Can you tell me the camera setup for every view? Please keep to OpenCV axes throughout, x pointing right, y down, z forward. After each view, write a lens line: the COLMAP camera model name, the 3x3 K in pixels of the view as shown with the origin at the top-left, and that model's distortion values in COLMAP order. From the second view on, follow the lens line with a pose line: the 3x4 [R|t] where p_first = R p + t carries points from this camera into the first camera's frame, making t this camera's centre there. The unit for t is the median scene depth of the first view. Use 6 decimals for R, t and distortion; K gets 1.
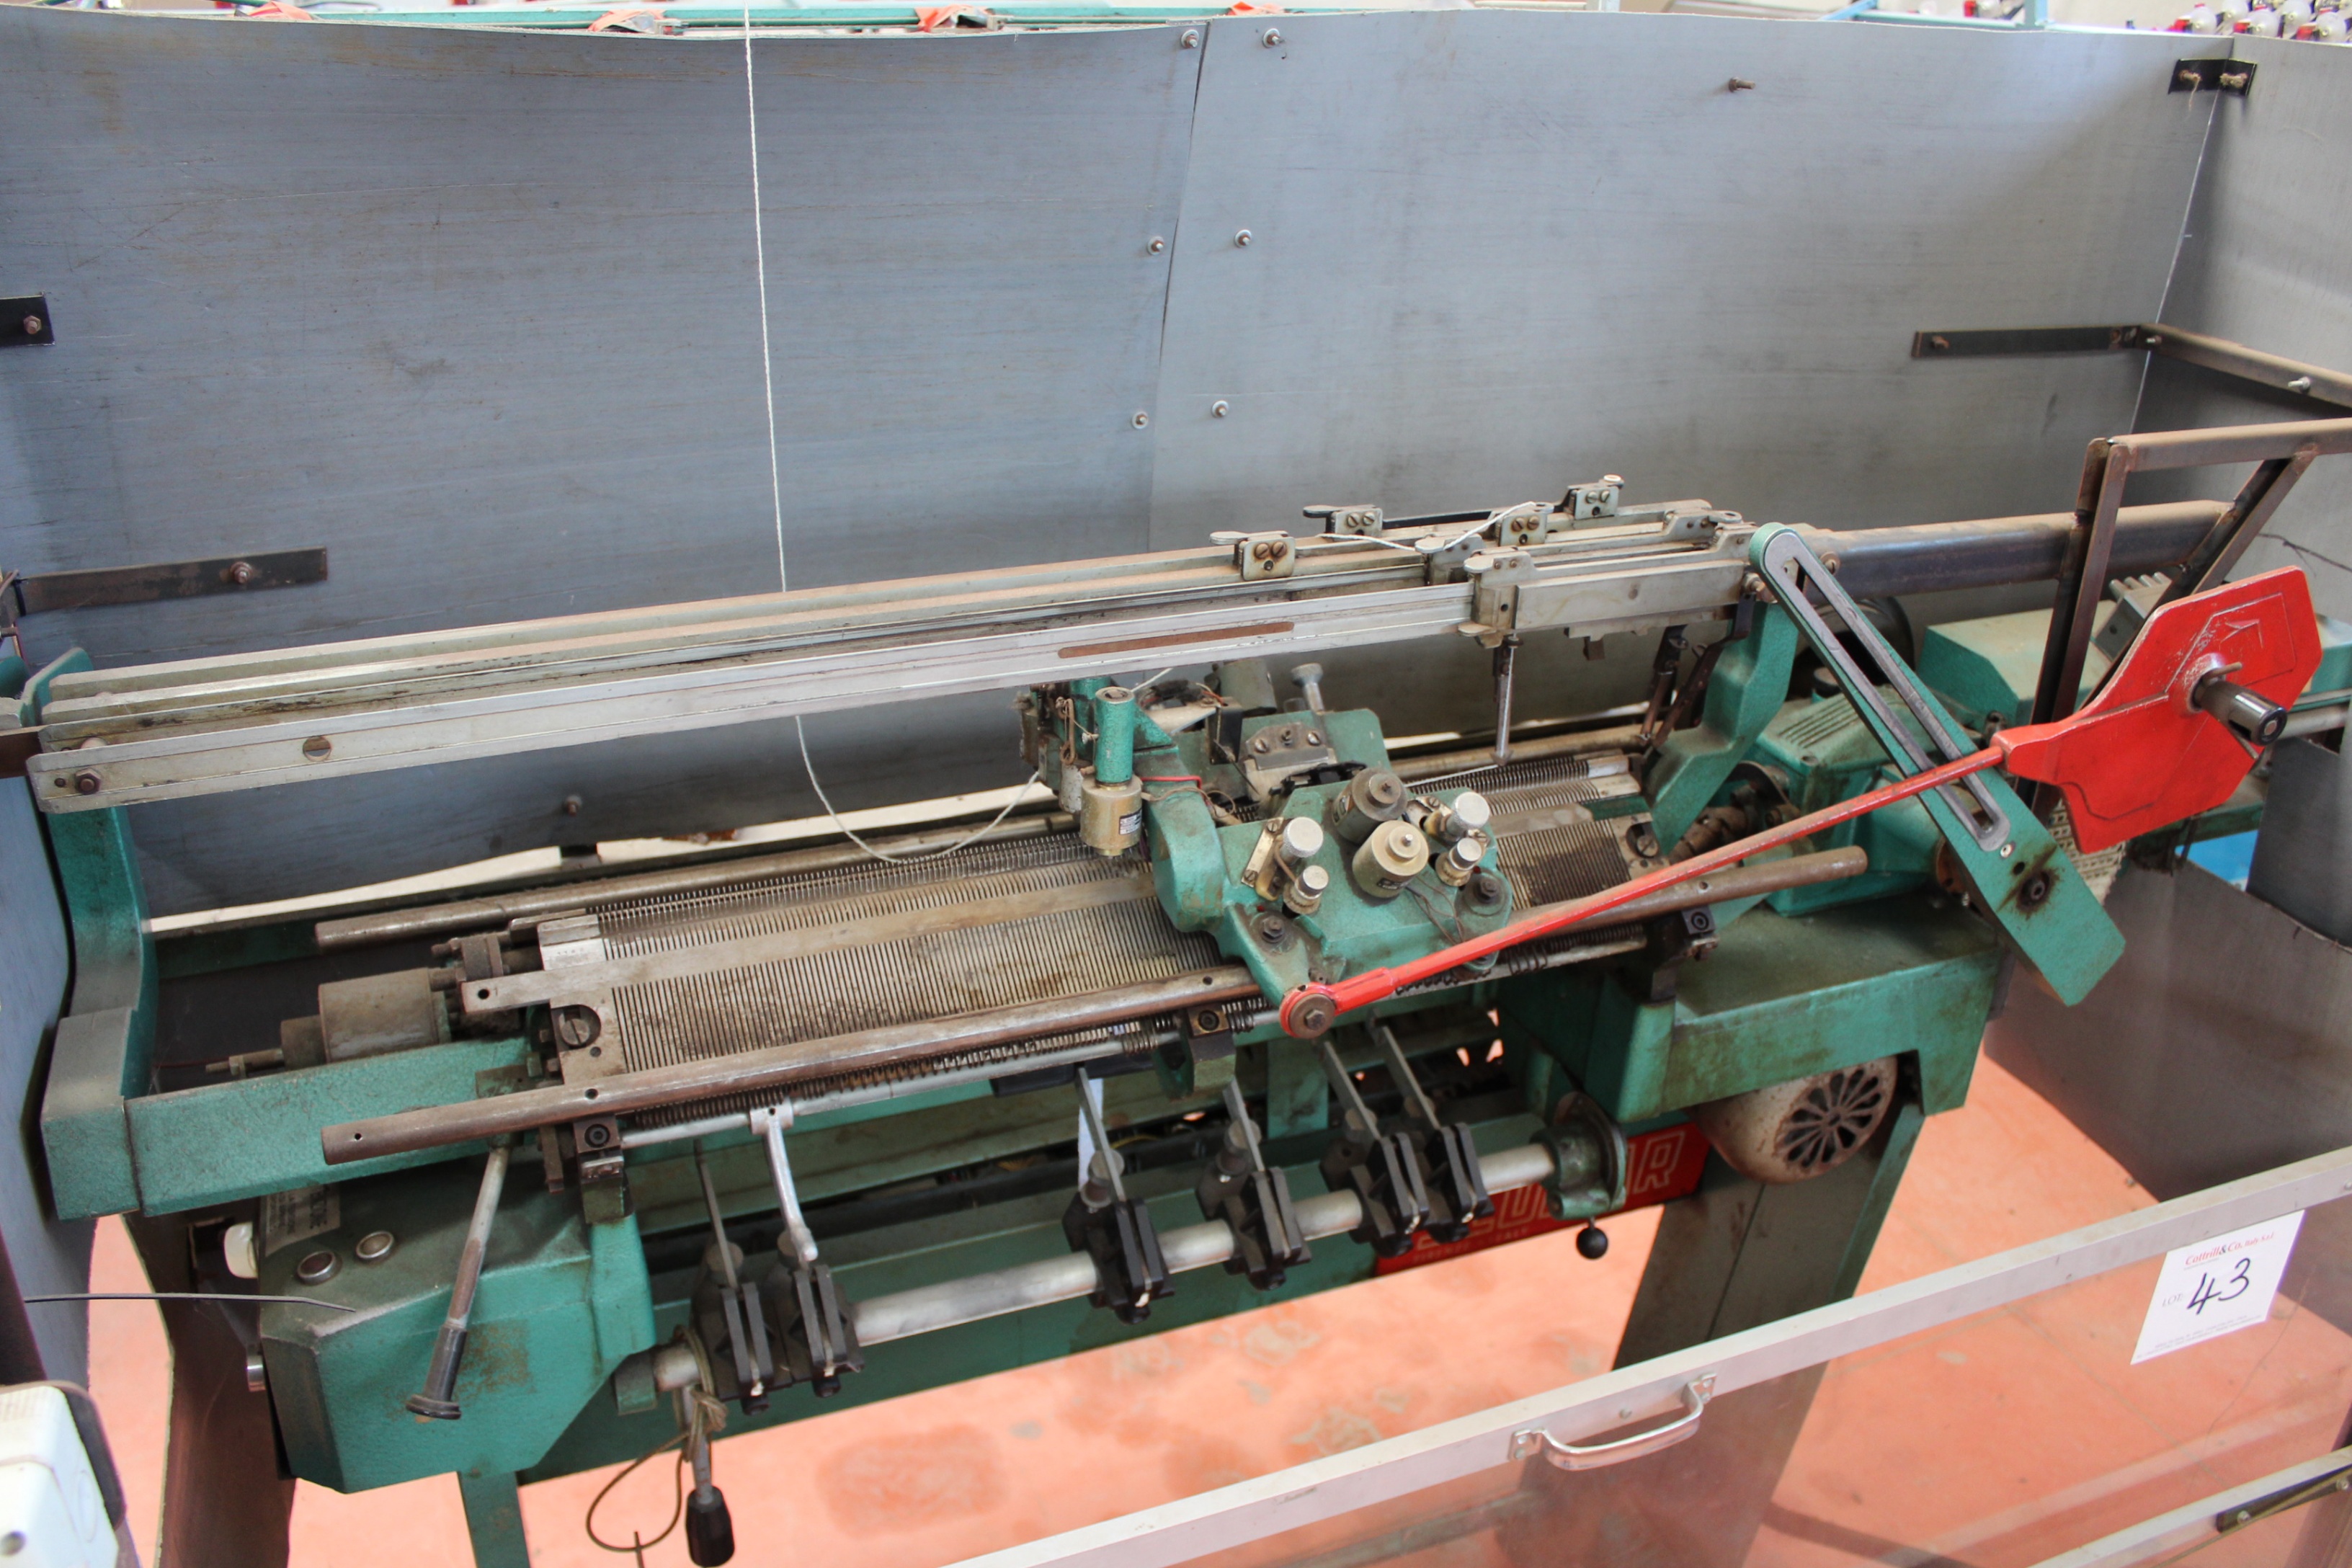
lens RADIAL K [[1967.4, 0, 1146.6], [0, 1967.4, 829.6], [0, 0, 1]] dist [-0.178292, 0.153094]
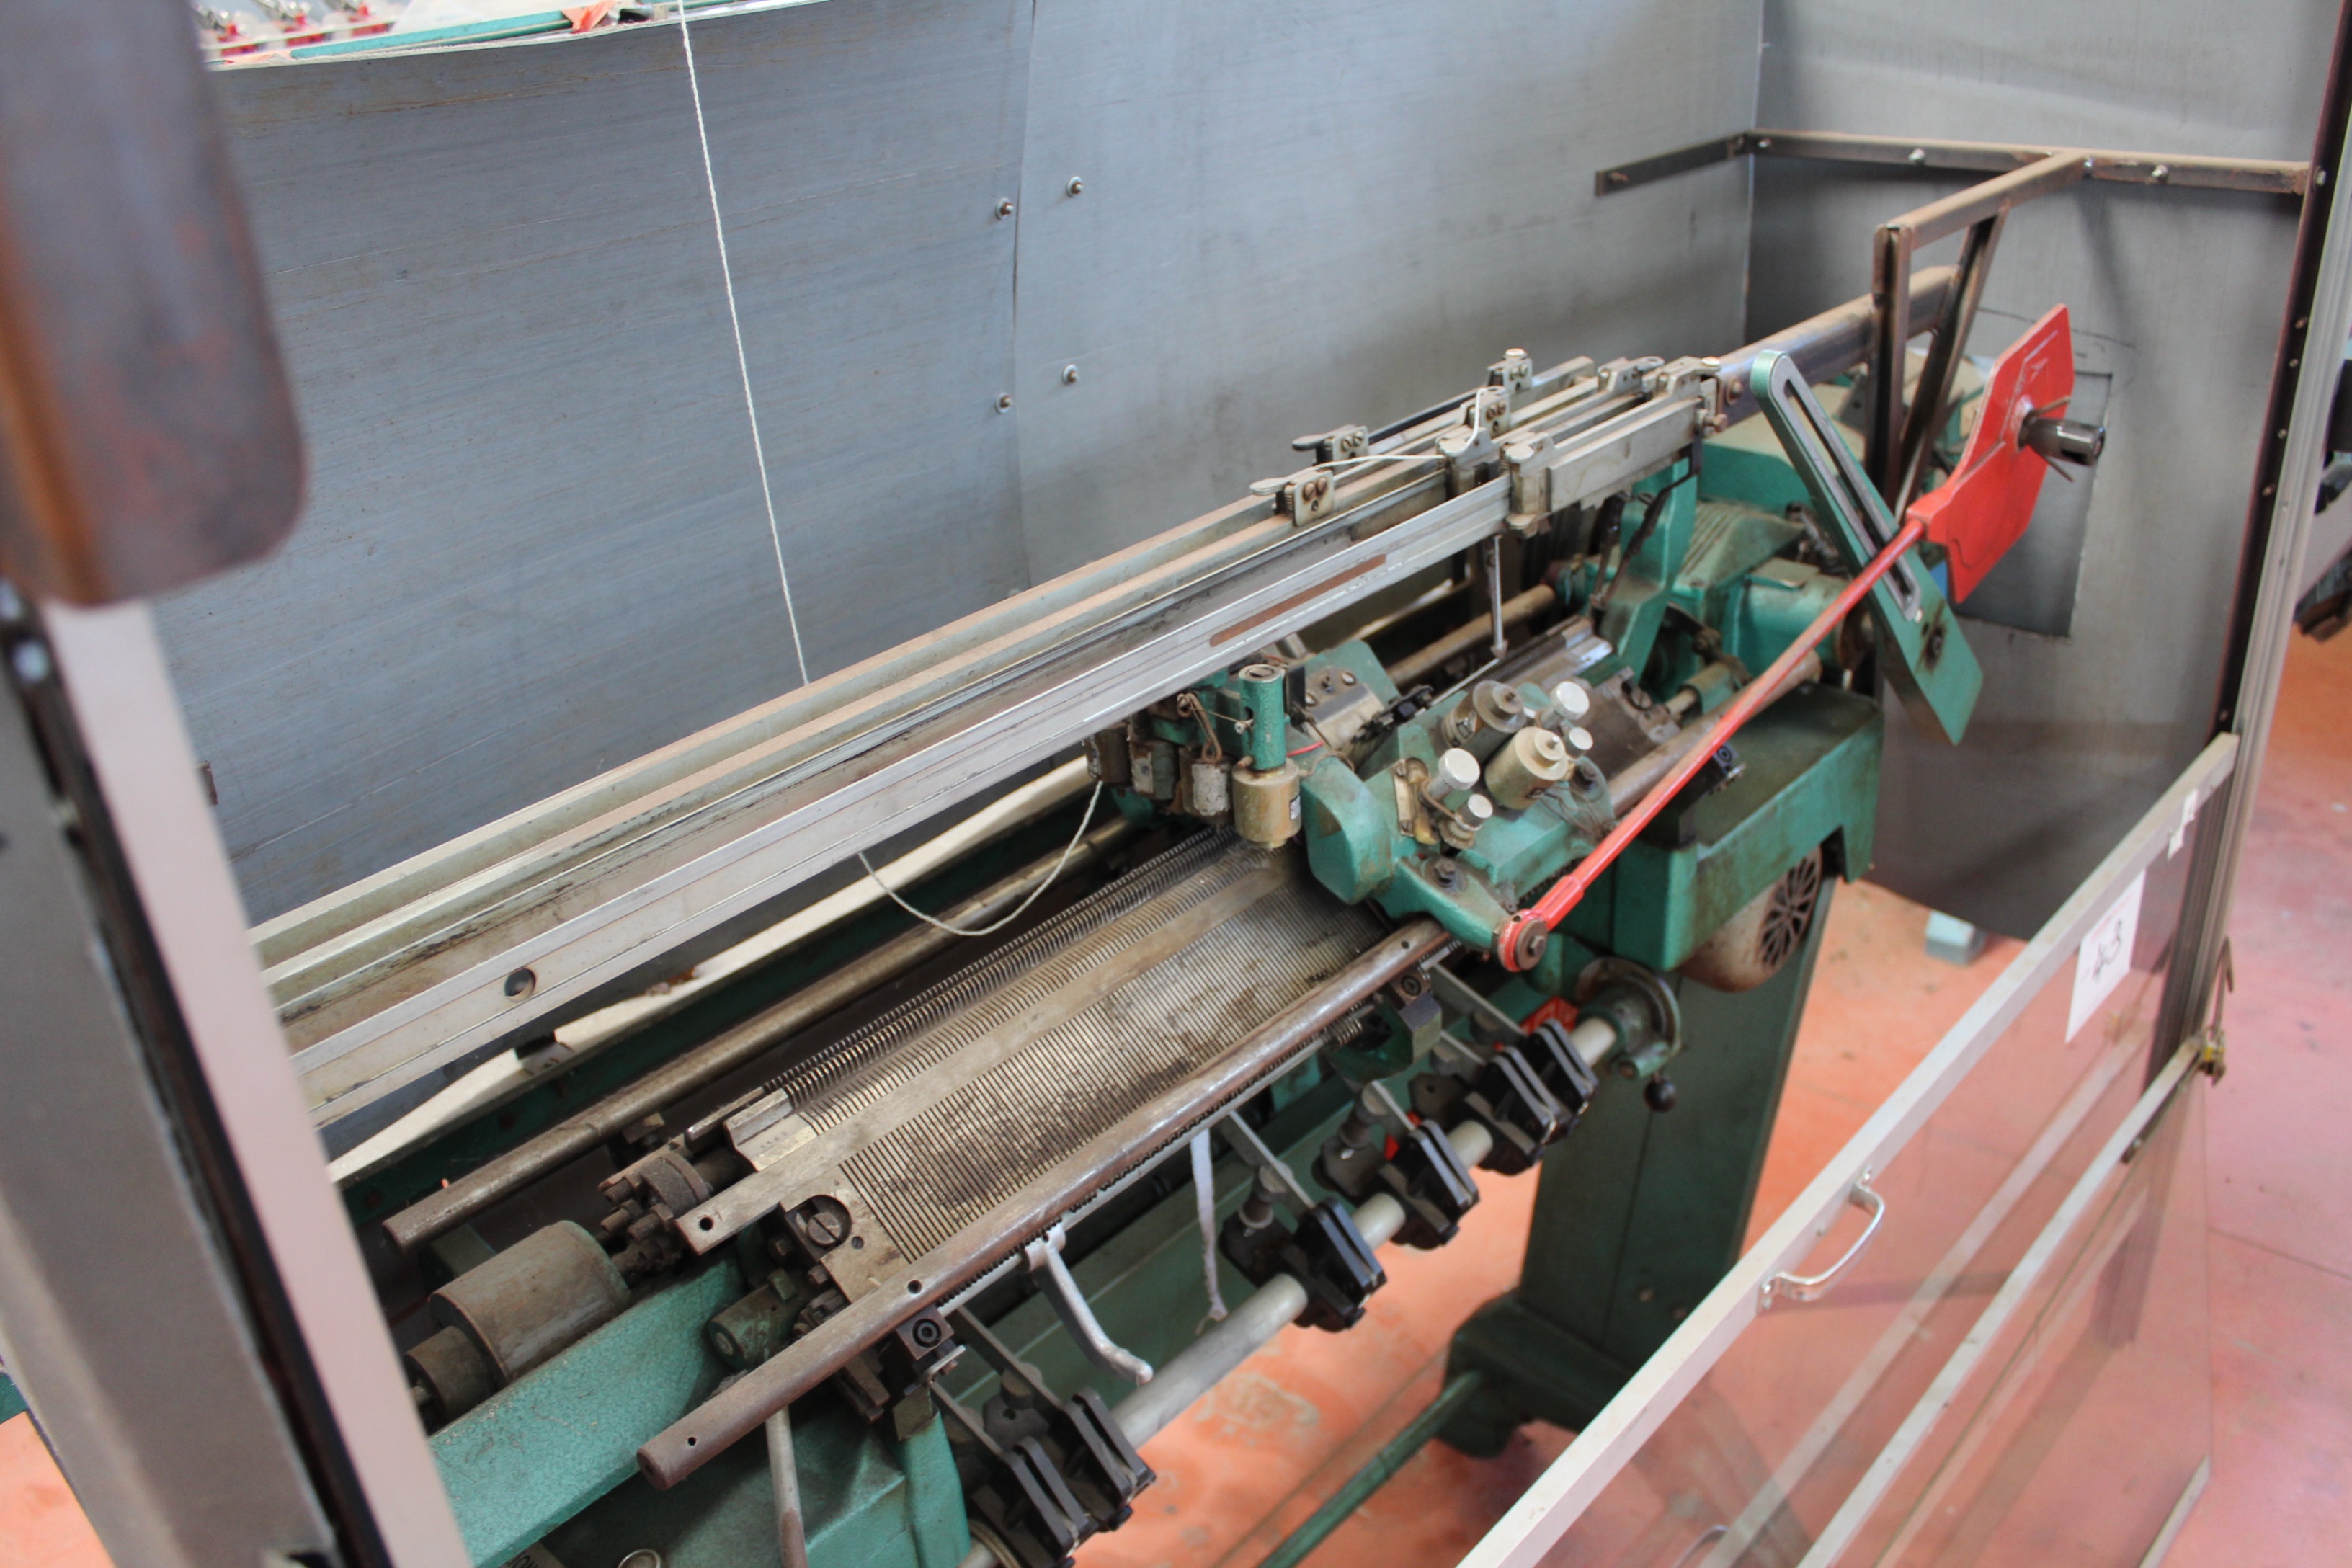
lens RADIAL K [[1967.4, 0, 1146.6], [0, 1967.4, 829.6], [0, 0, 1]] dist [-0.178292, 0.153094]
pose [[0.900179, -0.281801, 0.332063, -0.349142], [0.279203, 0.958563, 0.056590, -0.058877], [-0.334250, 0.041772, 0.941558, 0.145287]]
